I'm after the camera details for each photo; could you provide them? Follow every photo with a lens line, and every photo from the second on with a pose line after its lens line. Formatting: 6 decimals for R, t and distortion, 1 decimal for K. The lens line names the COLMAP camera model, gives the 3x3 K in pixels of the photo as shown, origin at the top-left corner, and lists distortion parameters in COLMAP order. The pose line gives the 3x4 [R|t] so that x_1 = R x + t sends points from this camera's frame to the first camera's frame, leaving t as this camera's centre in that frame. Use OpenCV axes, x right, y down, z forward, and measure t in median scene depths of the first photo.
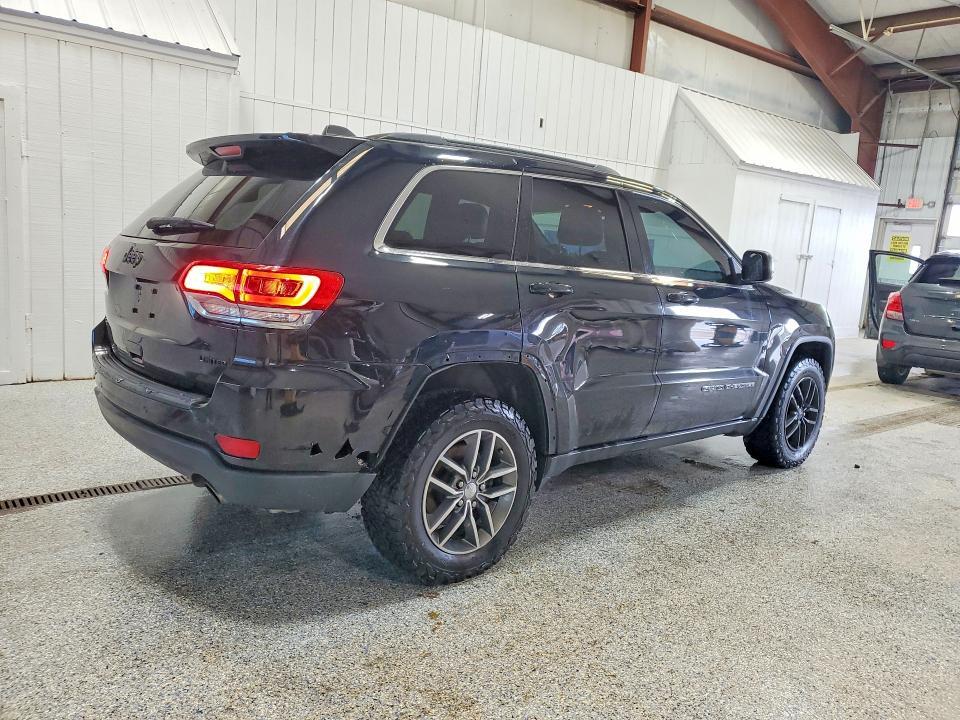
lens RADIAL K [[714.4, 0, 480.0], [0, 714.4, 360.0], [0, 0, 1]] dist [-0.001885, -0.001932]
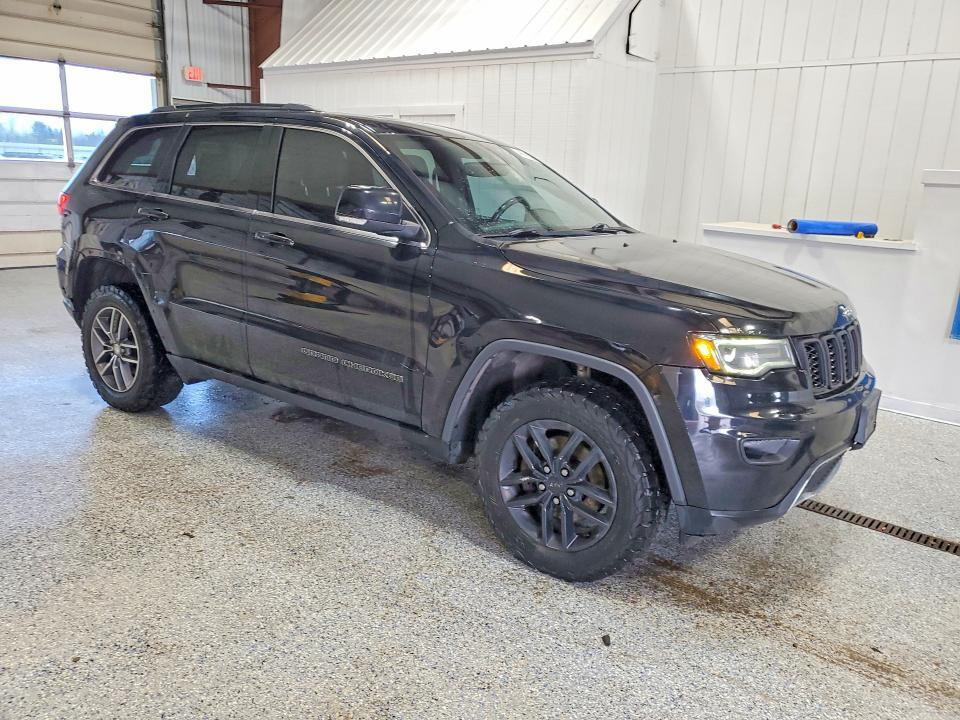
lens RADIAL K [[714.4, 0, 480.0], [0, 714.4, 360.0], [0, 0, 1]] dist [-0.001885, -0.001932]
pose [[0.259176, 0.180700, -0.948776, 1.189558], [-0.194726, 0.971946, 0.131920, -0.102259], [0.945997, 0.150561, 0.287092, 0.967962]]
